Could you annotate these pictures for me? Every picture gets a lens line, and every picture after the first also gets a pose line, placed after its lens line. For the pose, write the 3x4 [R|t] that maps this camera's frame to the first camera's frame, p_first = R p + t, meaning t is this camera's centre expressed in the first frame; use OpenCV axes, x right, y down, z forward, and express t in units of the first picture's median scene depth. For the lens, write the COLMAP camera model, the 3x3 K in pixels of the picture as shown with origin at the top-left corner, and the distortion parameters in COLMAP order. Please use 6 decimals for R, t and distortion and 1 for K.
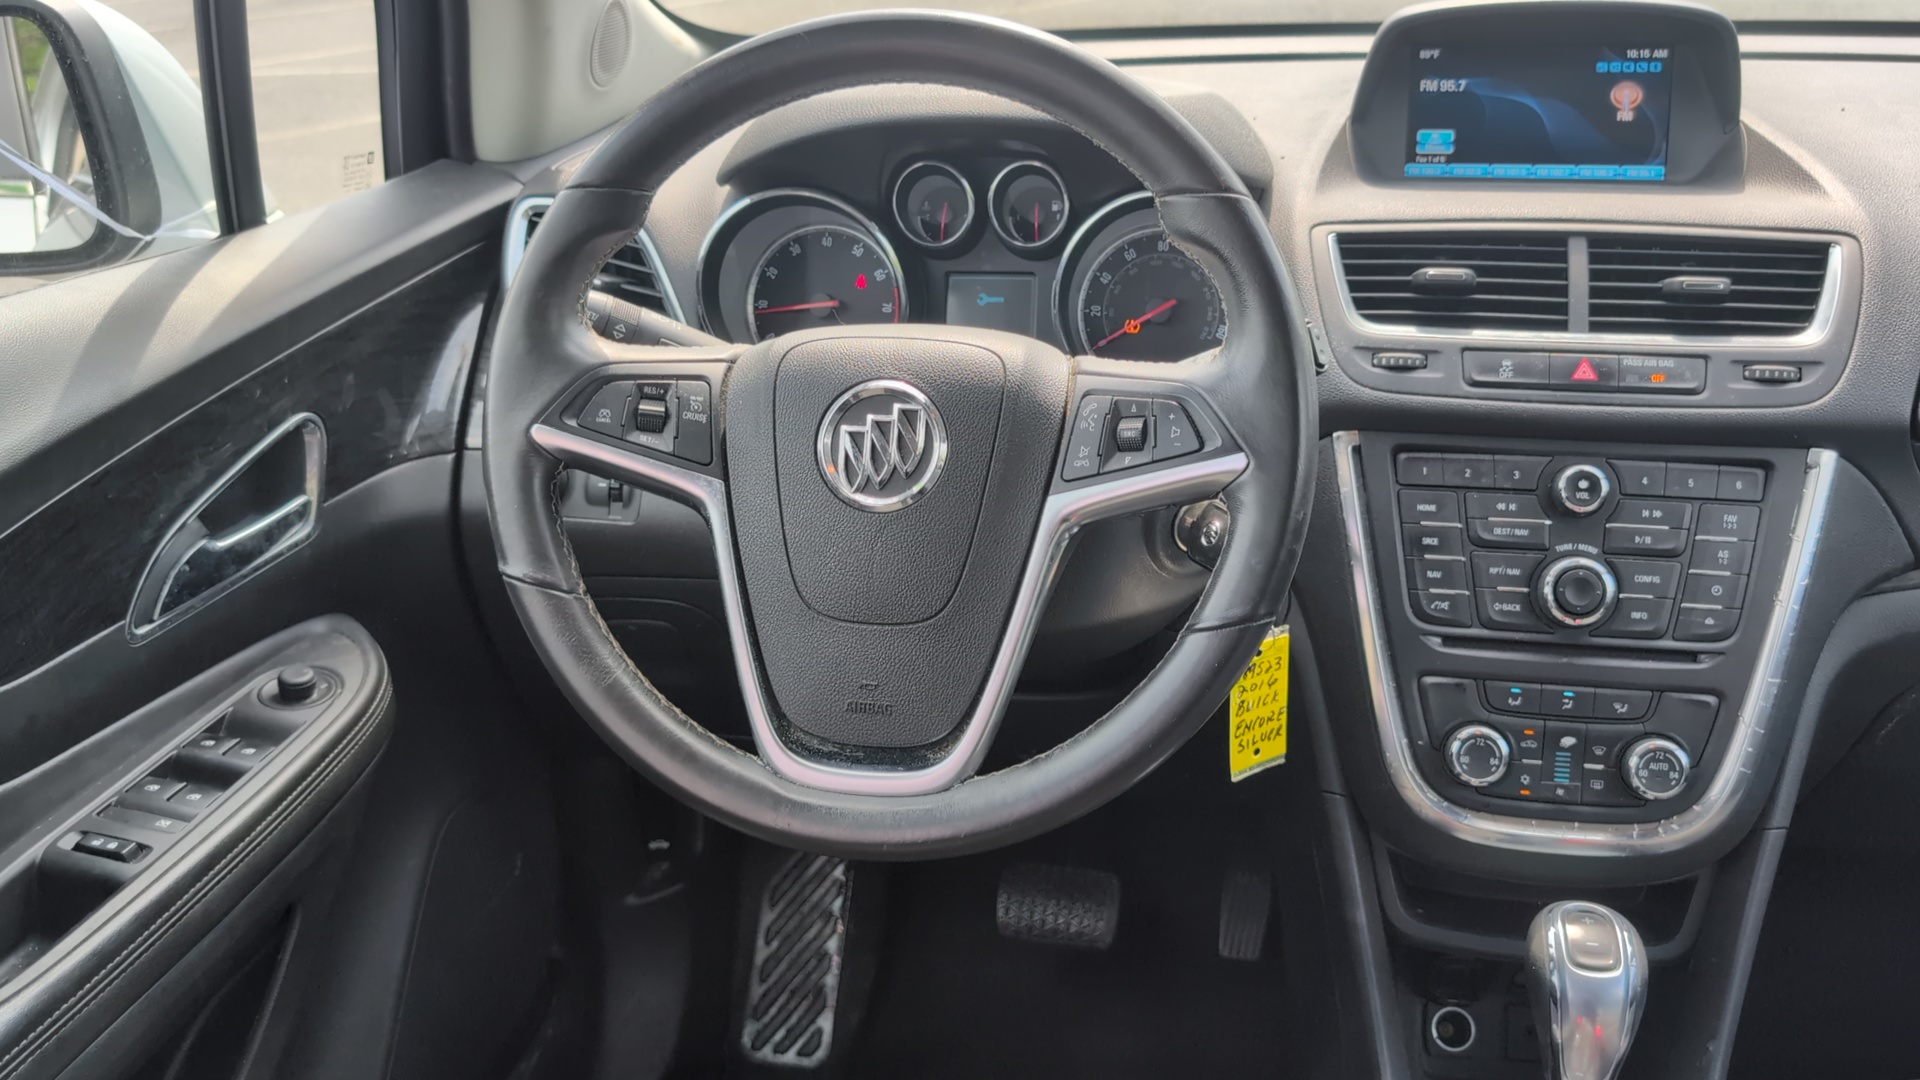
lens RADIAL K [[1660.1, 0, 944.8], [0, 1660.1, 540.0], [0, 0, 1]] dist [0.035707, -0.121577]
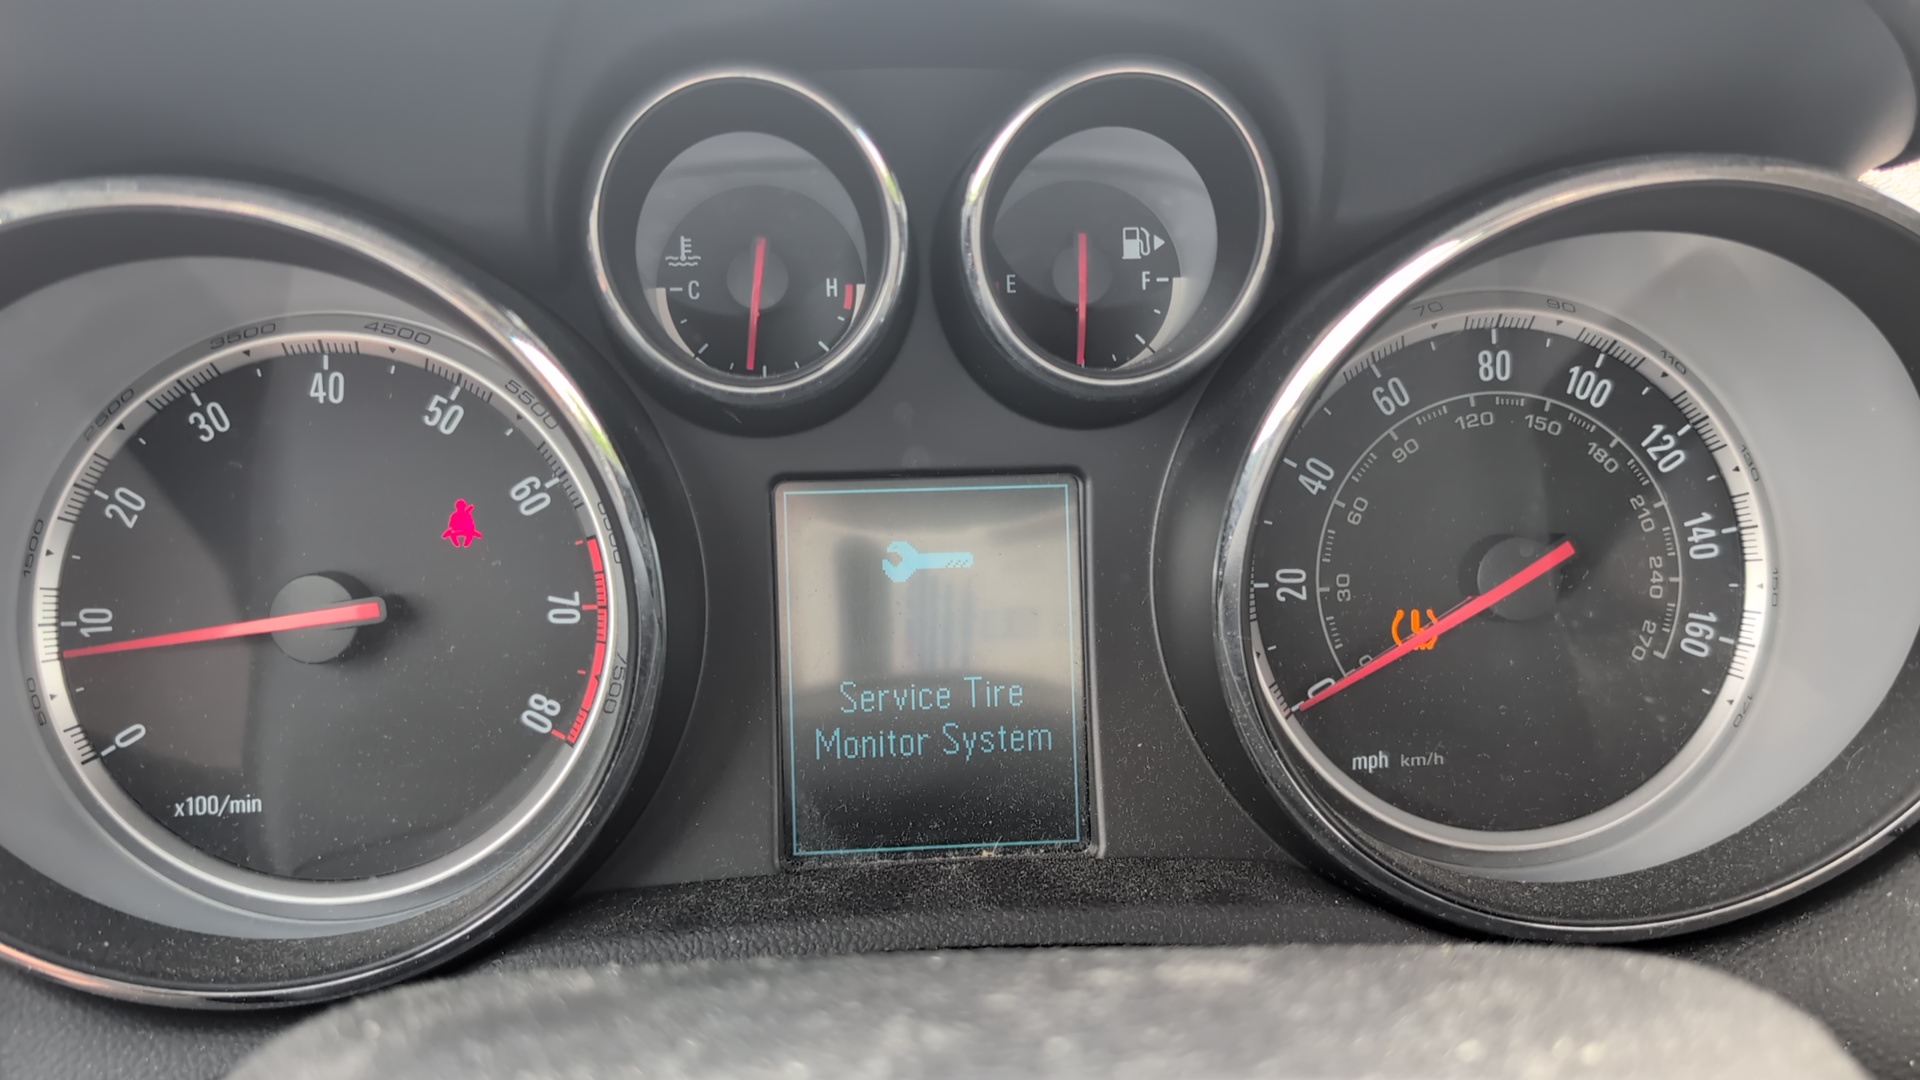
lens RADIAL K [[1660.1, 0, 951.1], [0, 1660.1, 527.4], [0, 0, 1]] dist [0.035707, -0.121577]
pose [[0.966091, -0.061501, 0.250769, -0.048770], [0.074950, 0.996197, -0.044430, -0.161128], [-0.247083, 0.061719, 0.967027, 0.835735]]
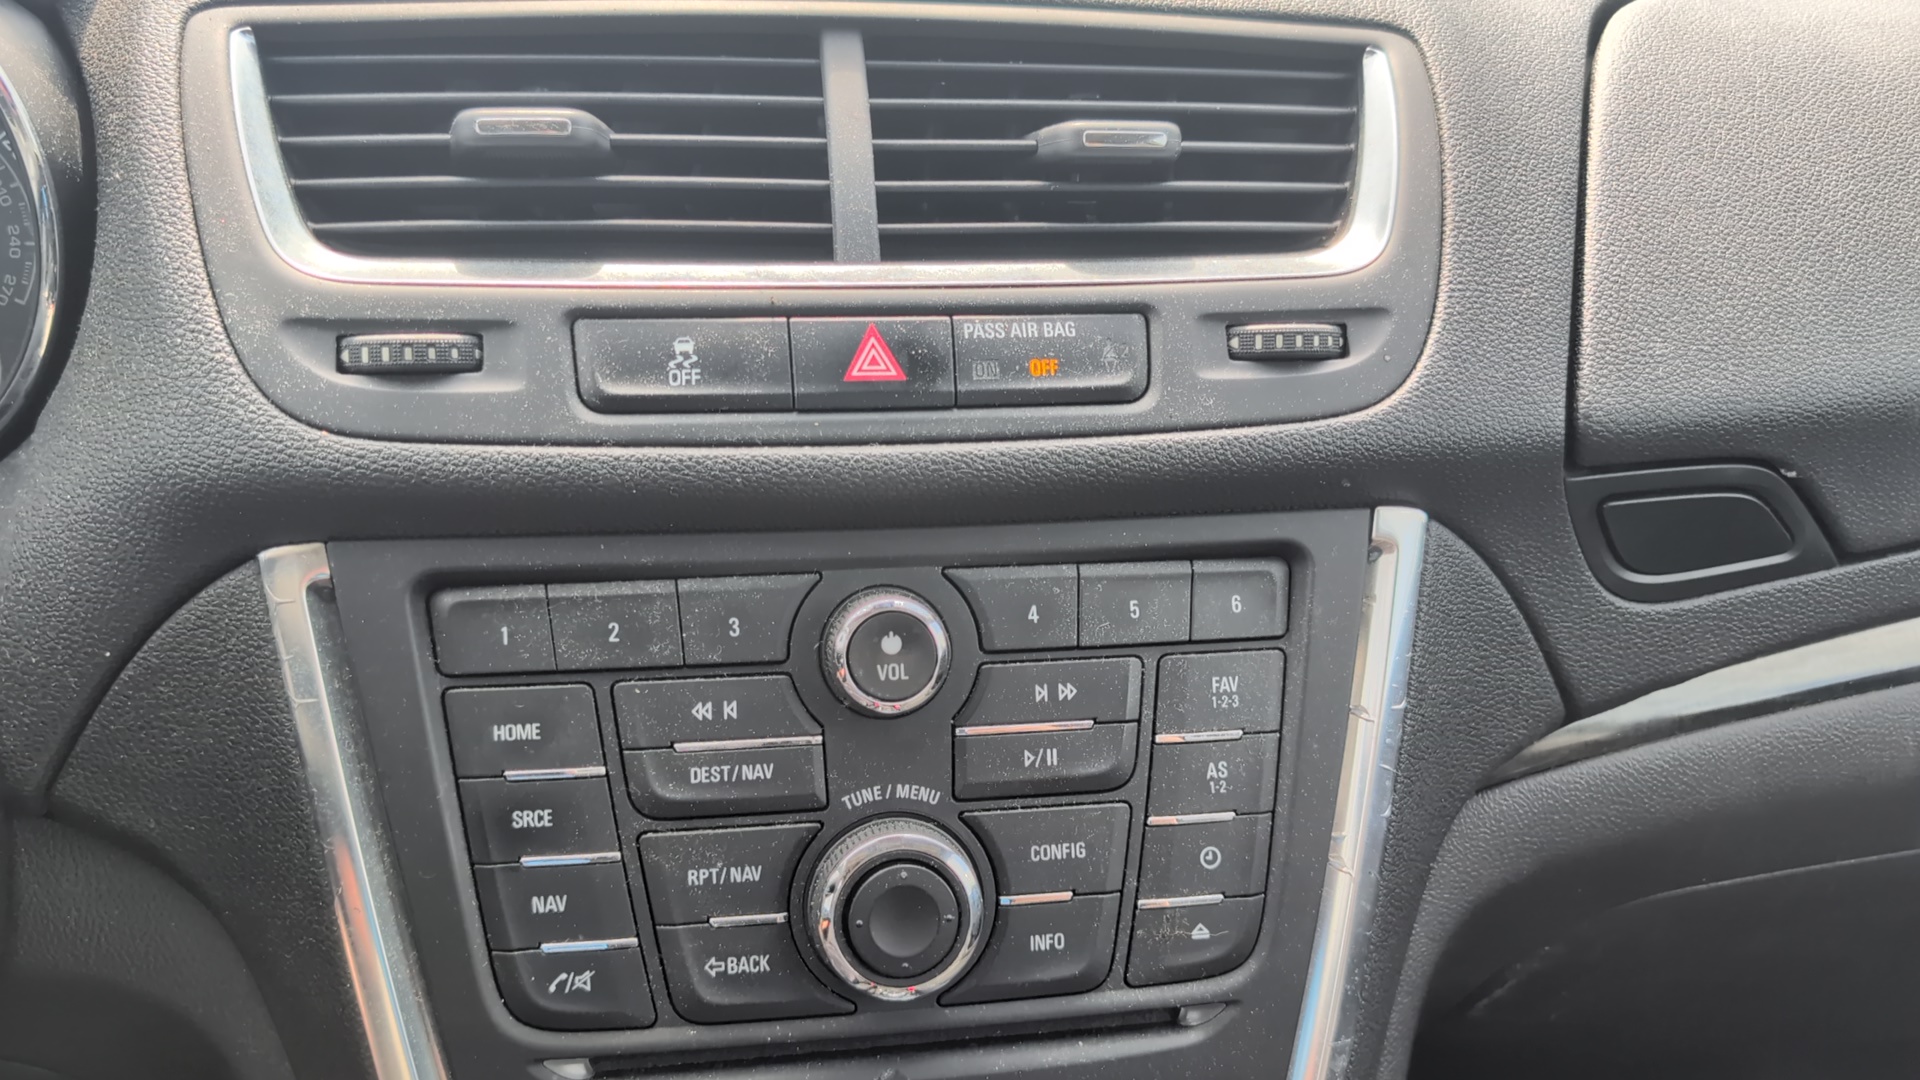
lens RADIAL K [[1660.1, 0, 996.4], [0, 1660.1, 529.3], [0, 0, 1]] dist [0.035707, -0.121577]
pose [[0.925999, -0.093050, 0.365878, 0.259539], [0.079142, 0.995461, 0.052865, -0.078507], [-0.369136, -0.019996, 0.929160, 0.611913]]
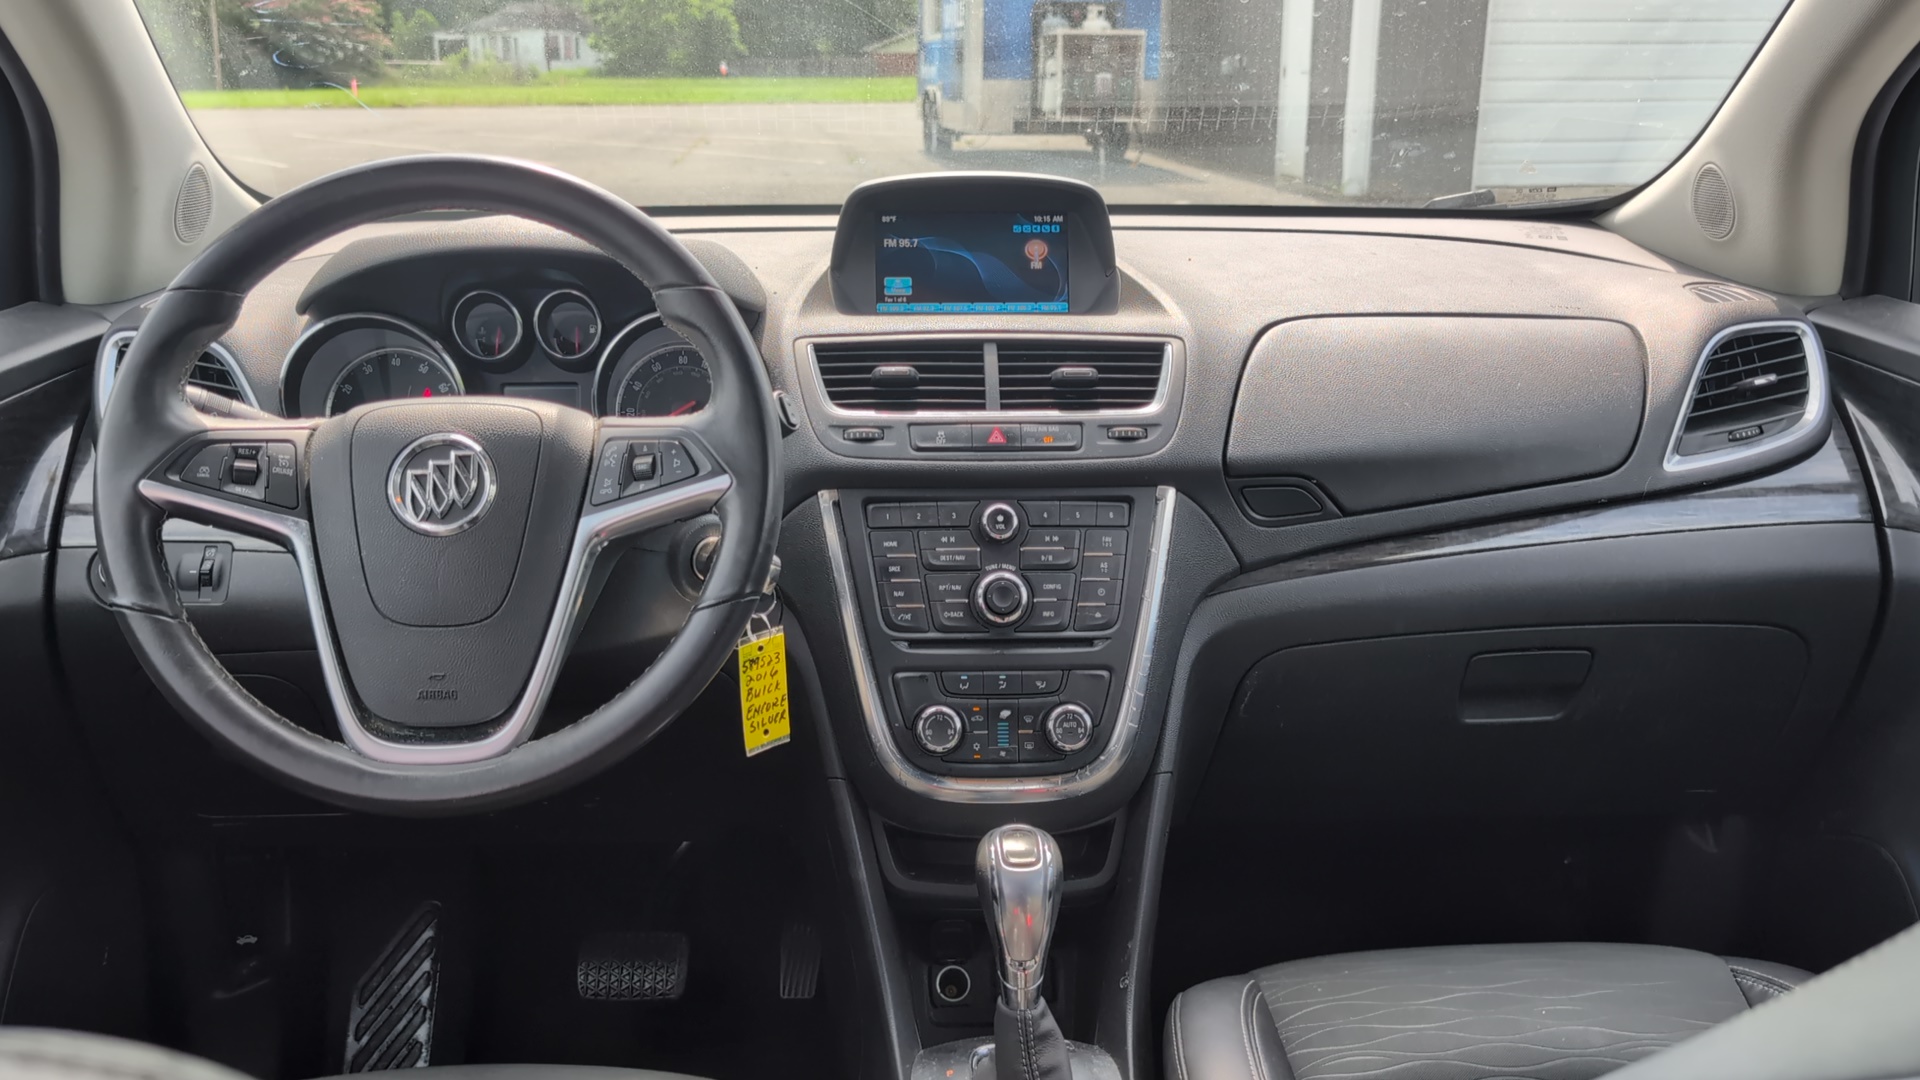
lens RADIAL K [[1660.1, 0, 996.6], [0, 1660.1, 535.4], [0, 0, 1]] dist [0.035707, -0.121577]
pose [[0.963112, -0.036240, 0.266649, 0.024195], [0.072026, 0.989453, -0.125676, 0.144818], [-0.259282, 0.140246, 0.955565, -0.266242]]
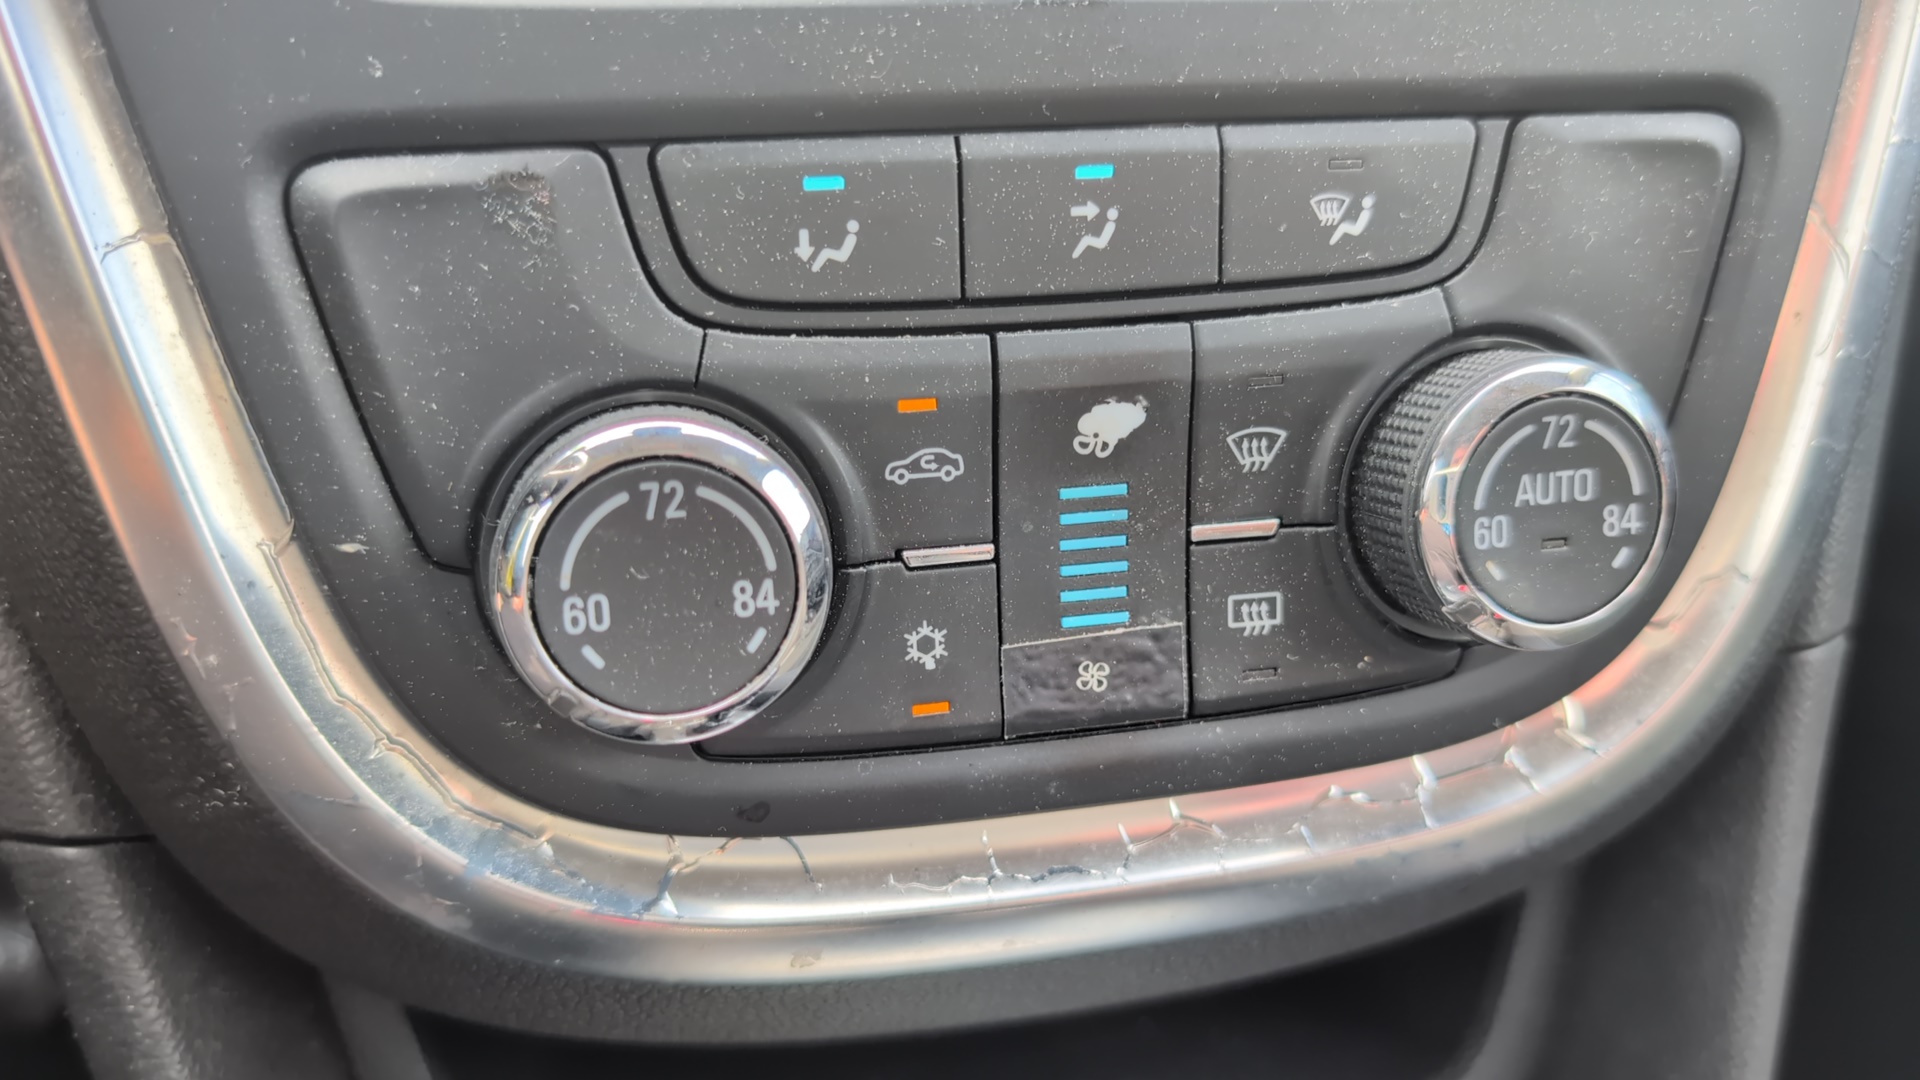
lens RADIAL K [[1660.1, 0, 1012.9], [0, 1660.1, 571.0], [0, 0, 1]] dist [0.035707, -0.121577]
pose [[0.908197, -0.174556, 0.380406, 0.285208], [0.097000, 0.971918, 0.214399, 0.094252], [-0.407148, -0.157817, 0.899624, 0.821548]]
